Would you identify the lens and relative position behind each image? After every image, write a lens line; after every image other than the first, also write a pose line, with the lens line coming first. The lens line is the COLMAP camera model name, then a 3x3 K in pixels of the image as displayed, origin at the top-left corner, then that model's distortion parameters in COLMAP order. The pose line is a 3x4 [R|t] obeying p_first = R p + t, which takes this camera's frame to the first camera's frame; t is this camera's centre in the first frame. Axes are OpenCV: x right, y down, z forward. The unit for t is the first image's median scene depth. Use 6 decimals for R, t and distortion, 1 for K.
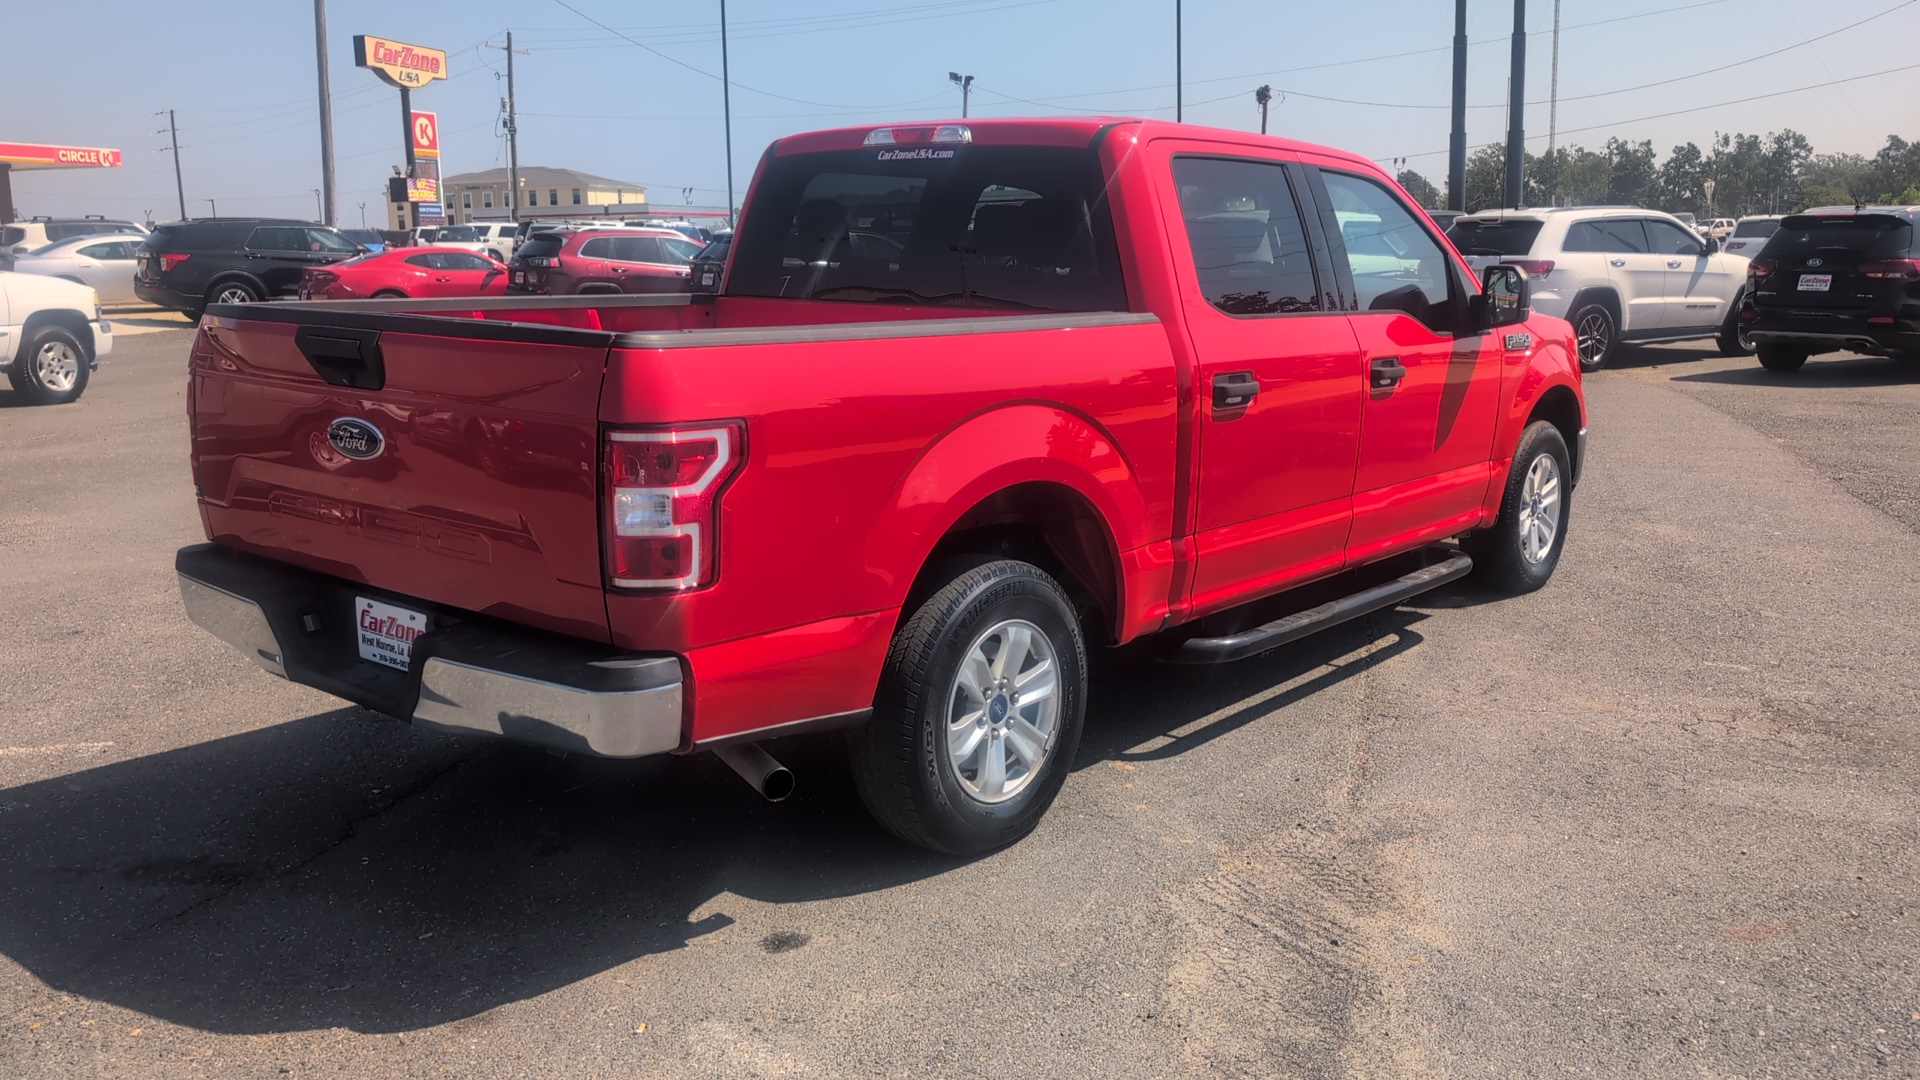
lens RADIAL K [[1607.6, 0, 969.0], [0, 1607.6, 531.5], [0, 0, 1]] dist [0.023775, -0.039521]
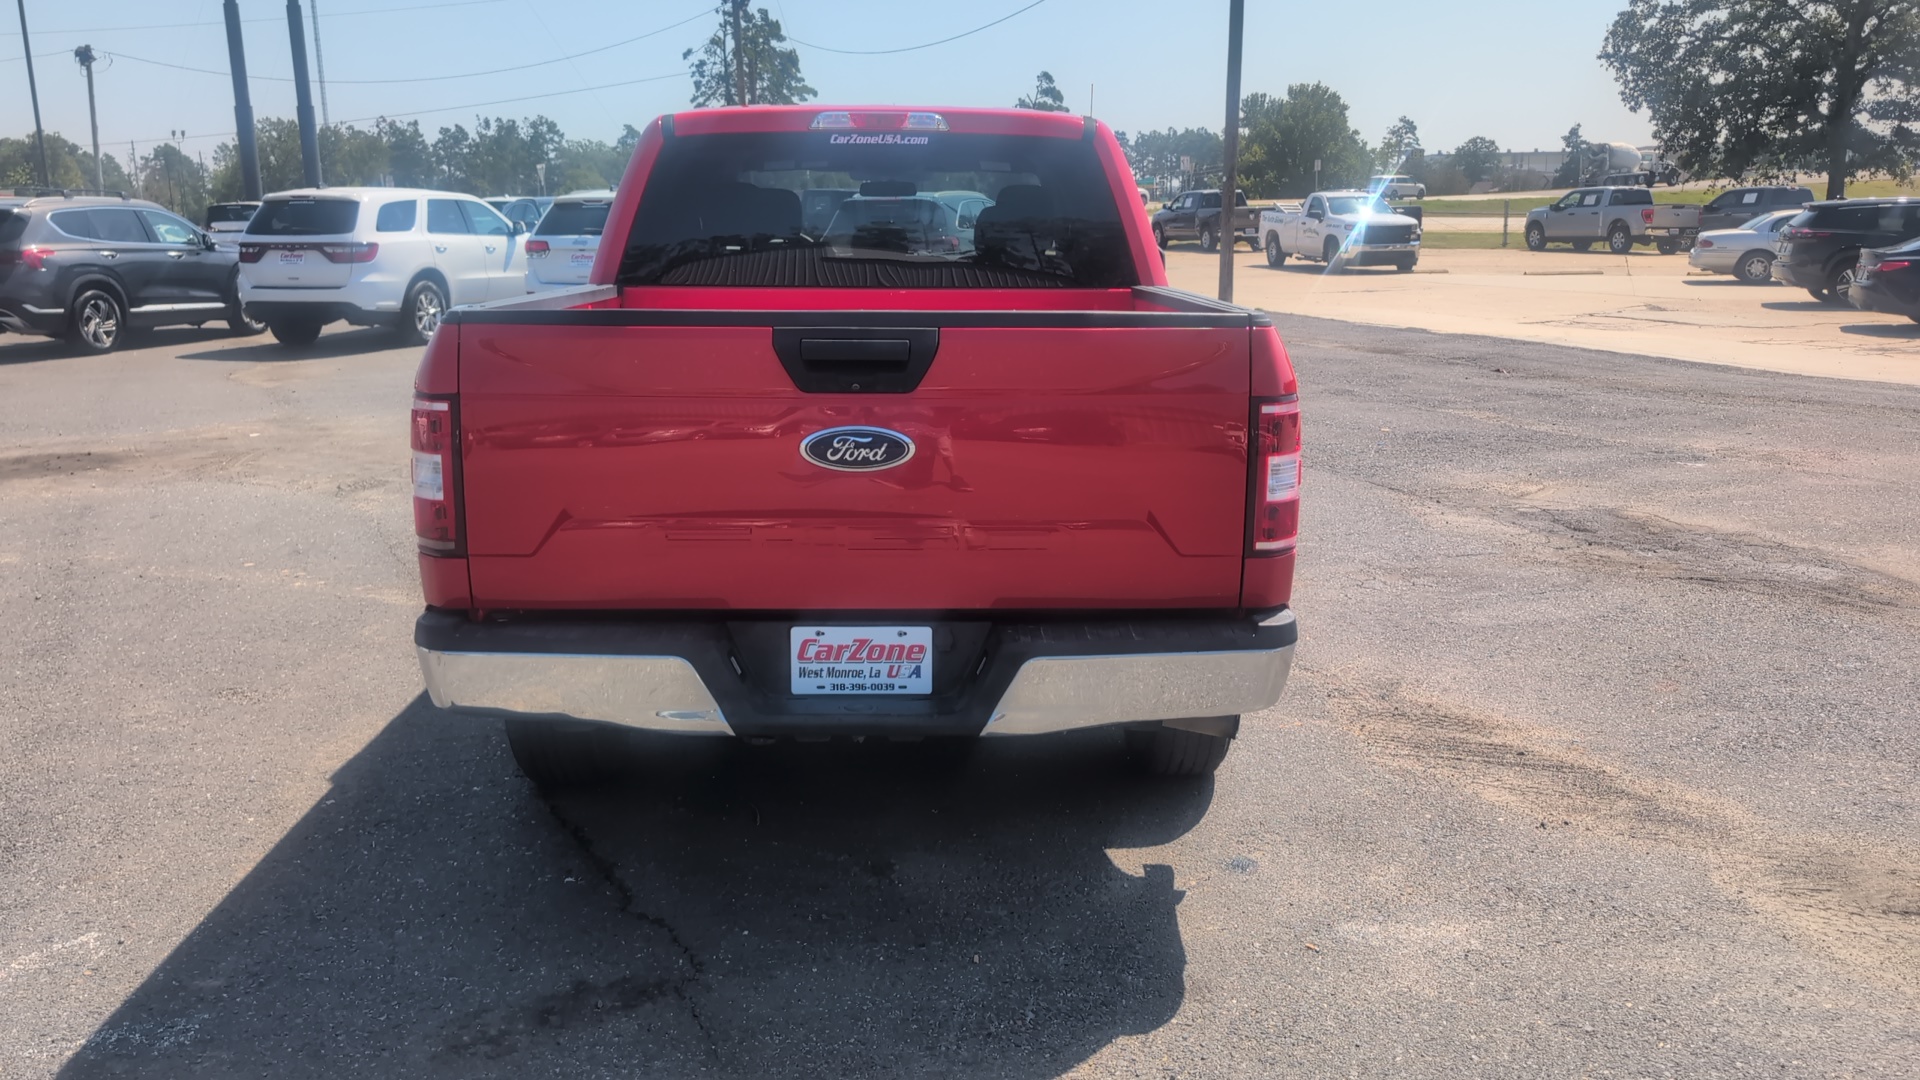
lens RADIAL K [[1607.6, 0, 961.4], [0, 1607.6, 515.0], [0, 0, 1]] dist [0.023775, -0.039521]
pose [[0.756213, -0.120845, 0.643069, -0.866462], [0.118764, 0.991823, 0.046723, -0.051365], [-0.643457, 0.041041, 0.764381, 0.252672]]
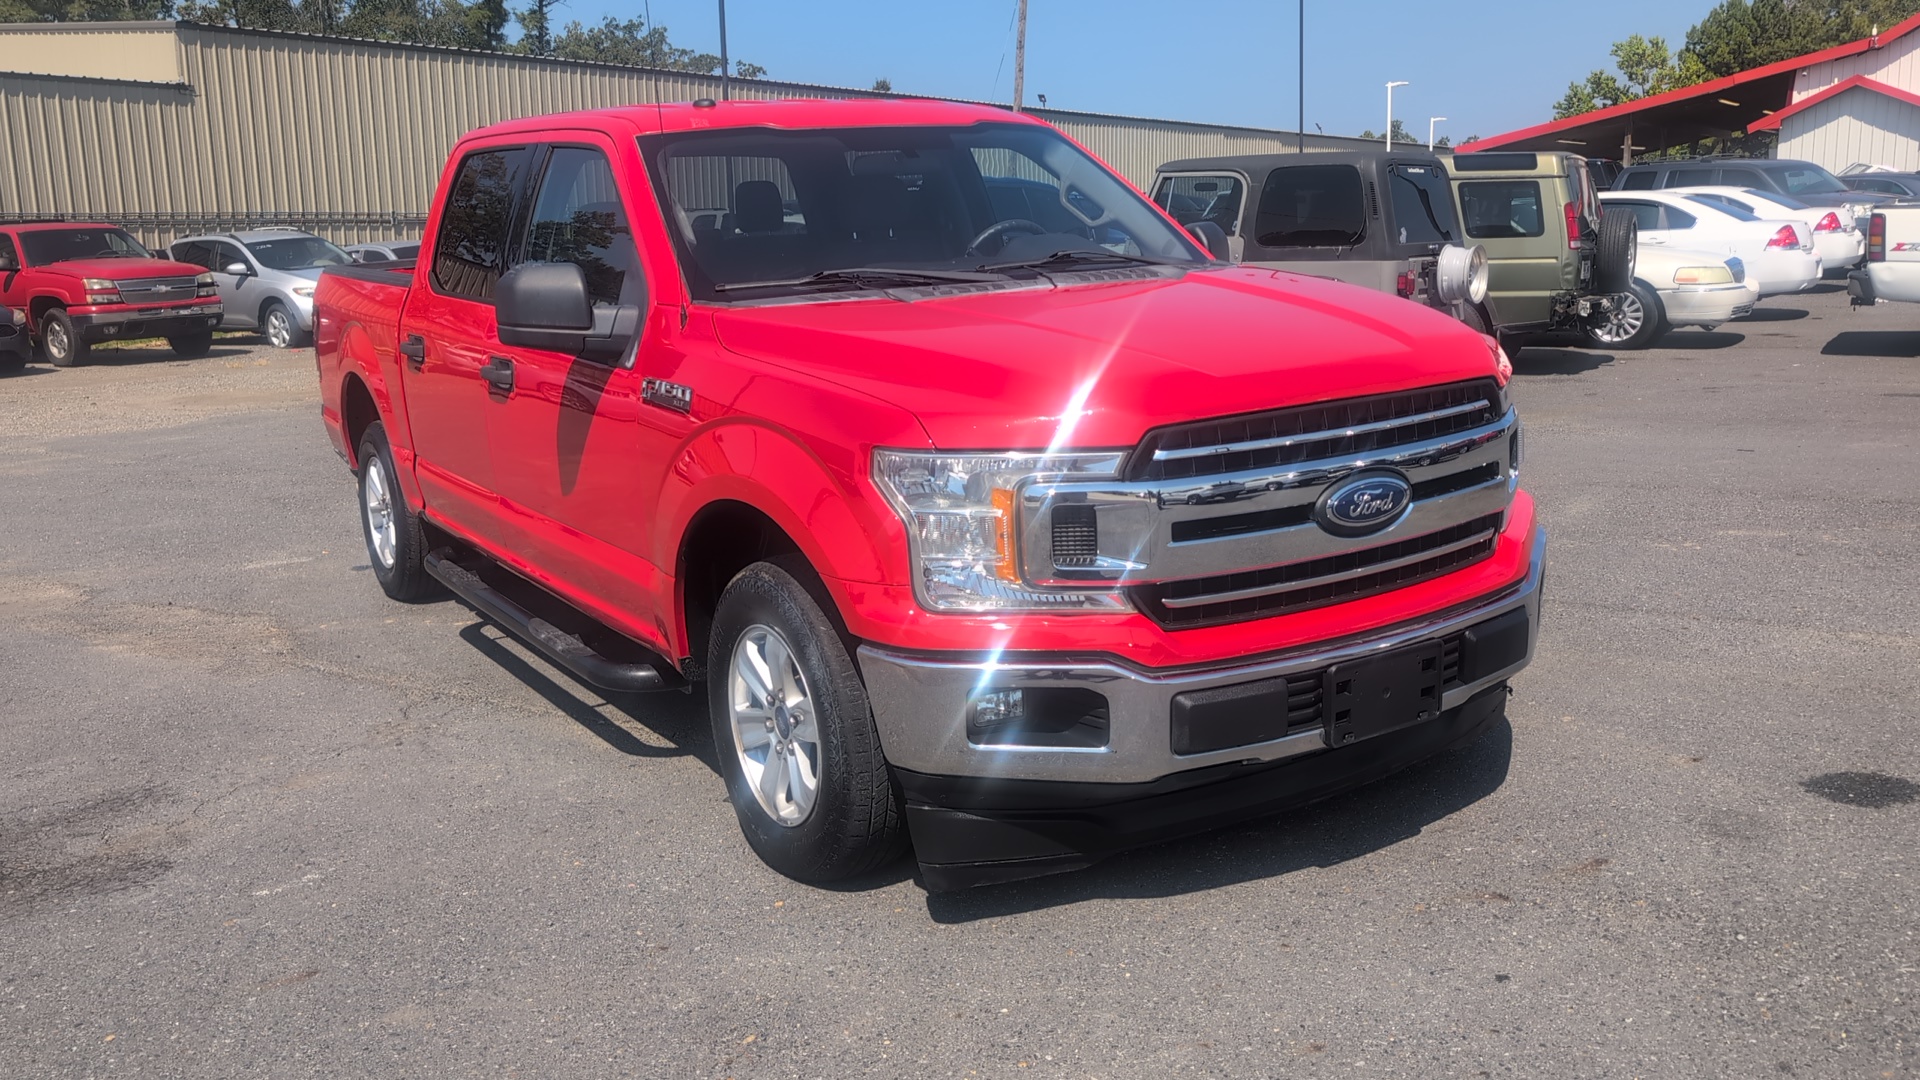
lens RADIAL K [[1607.6, 0, 967.0], [0, 1607.6, 535.5], [0, 0, 1]] dist [0.023775, -0.039521]
pose [[-0.303475, 0.207433, -0.929986, 1.449393], [-0.135416, 0.956719, 0.257586, -0.392179], [0.943168, 0.204106, -0.262251, 2.096888]]
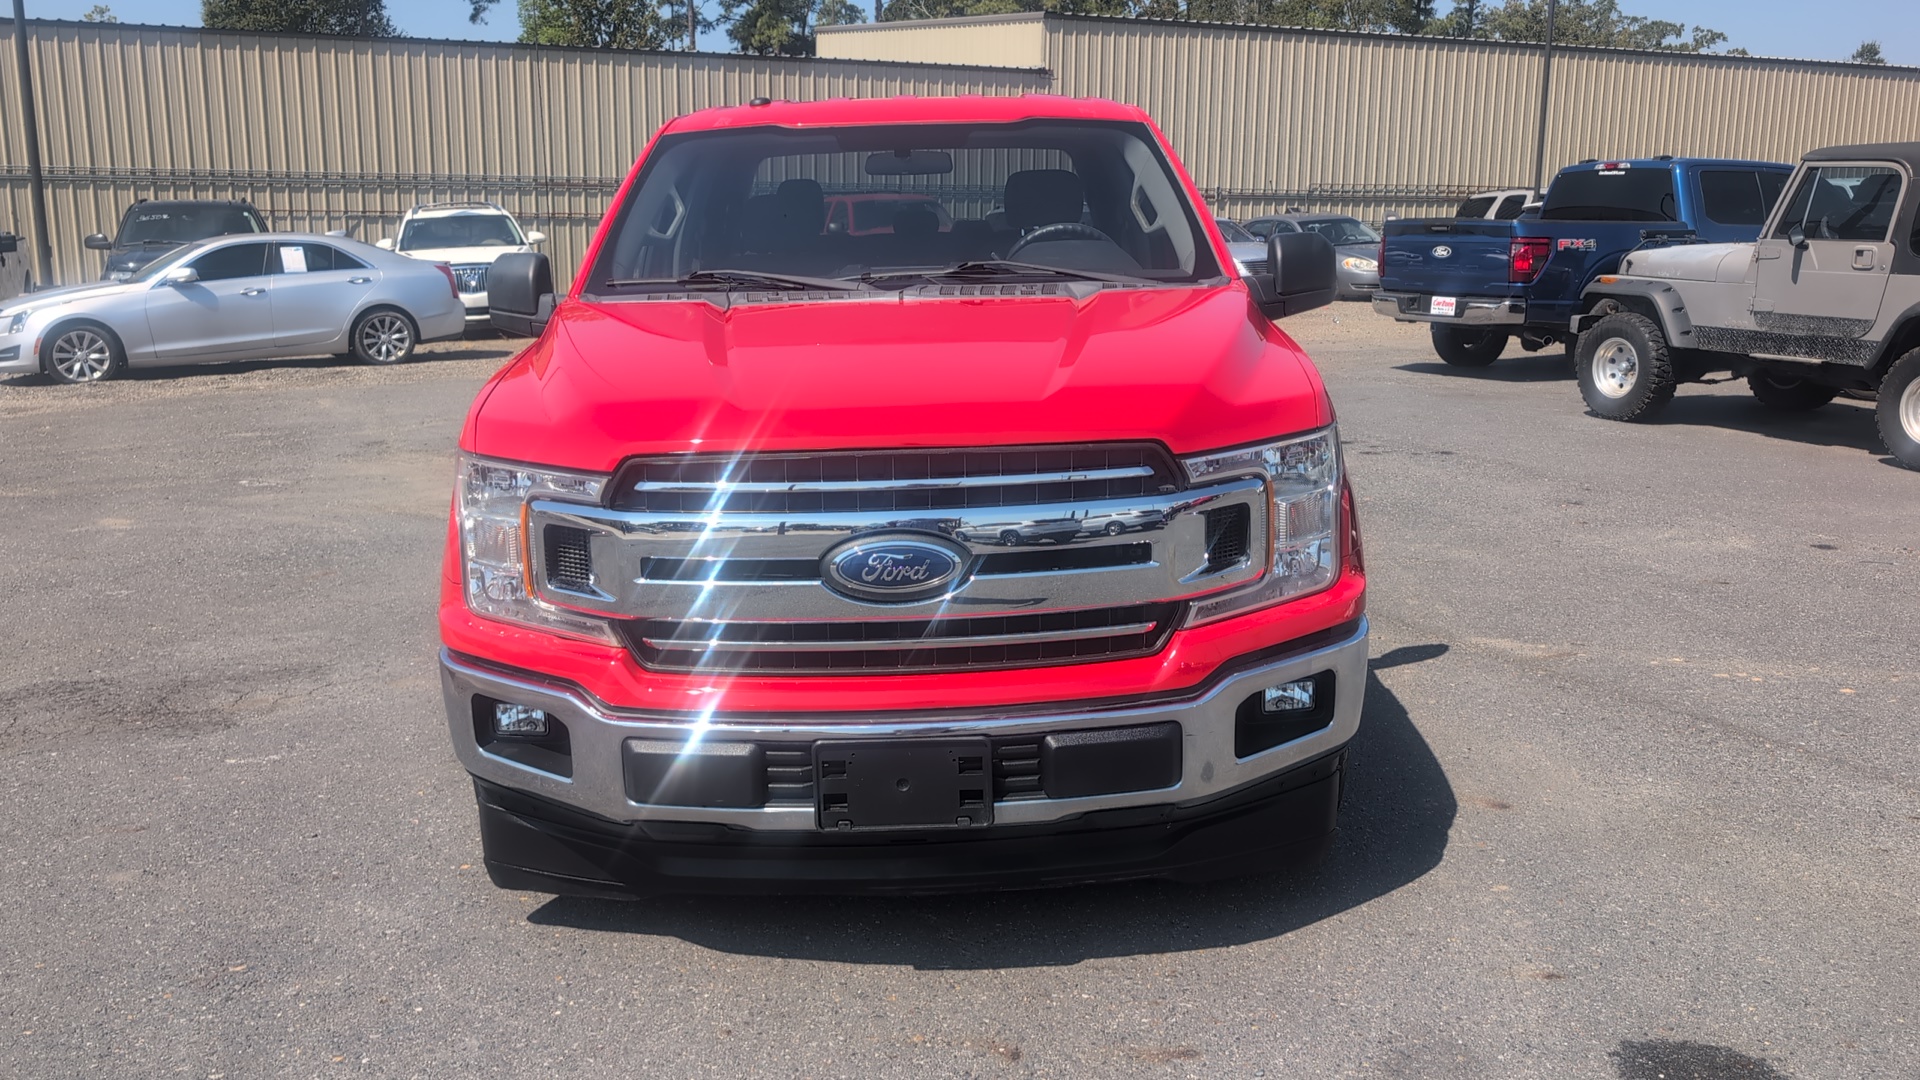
lens RADIAL K [[1607.6, 0, 974.0], [0, 1607.6, 530.4], [0, 0, 1]] dist [0.023775, -0.039521]
pose [[-0.759017, 0.145598, -0.634582, 1.028366], [-0.099354, 0.937357, 0.333902, -0.487346], [0.643445, 0.316485, -0.697005, 2.611666]]
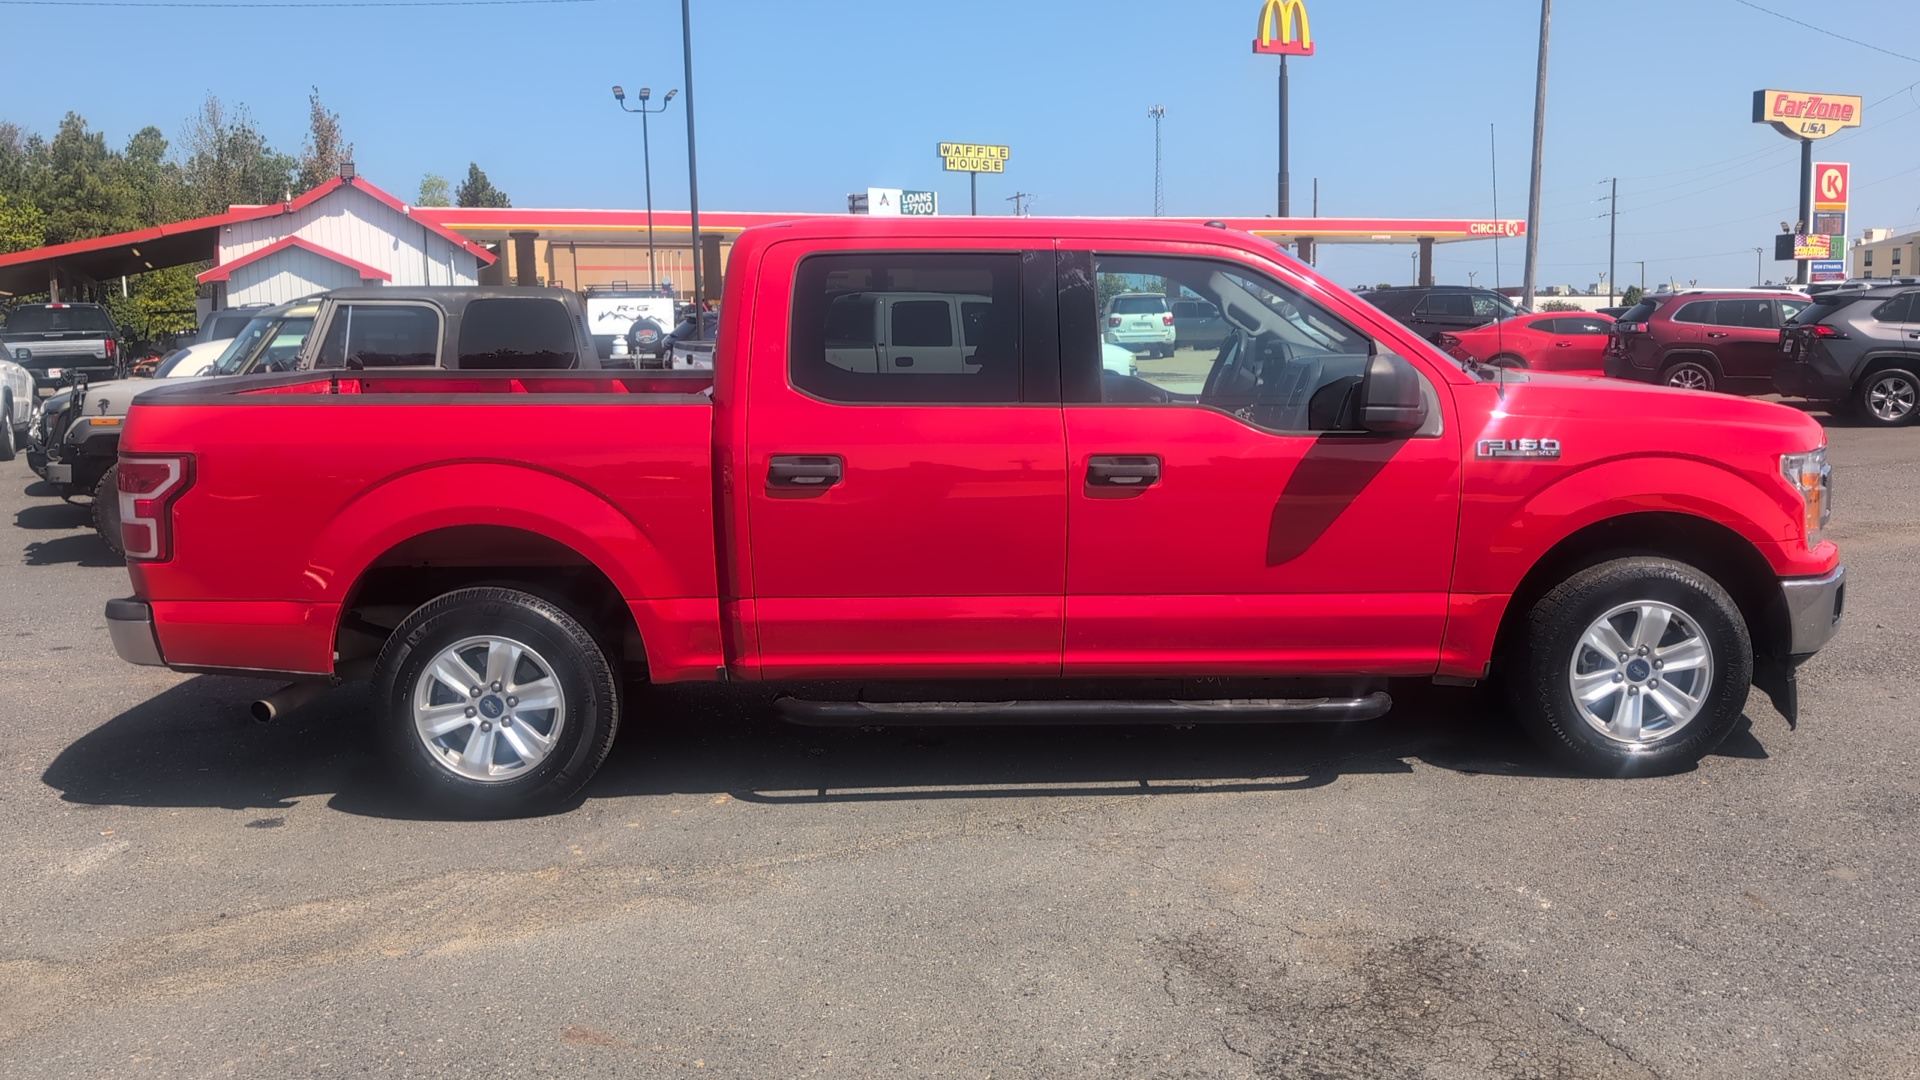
lens RADIAL K [[1607.6, 0, 977.0], [0, 1607.6, 550.5], [0, 0, 1]] dist [0.023775, -0.039521]
pose [[0.664634, 0.104242, -0.739862, 1.237594], [-0.122341, 0.992039, 0.029870, -0.097224], [0.737085, 0.070662, 0.672096, 0.449629]]
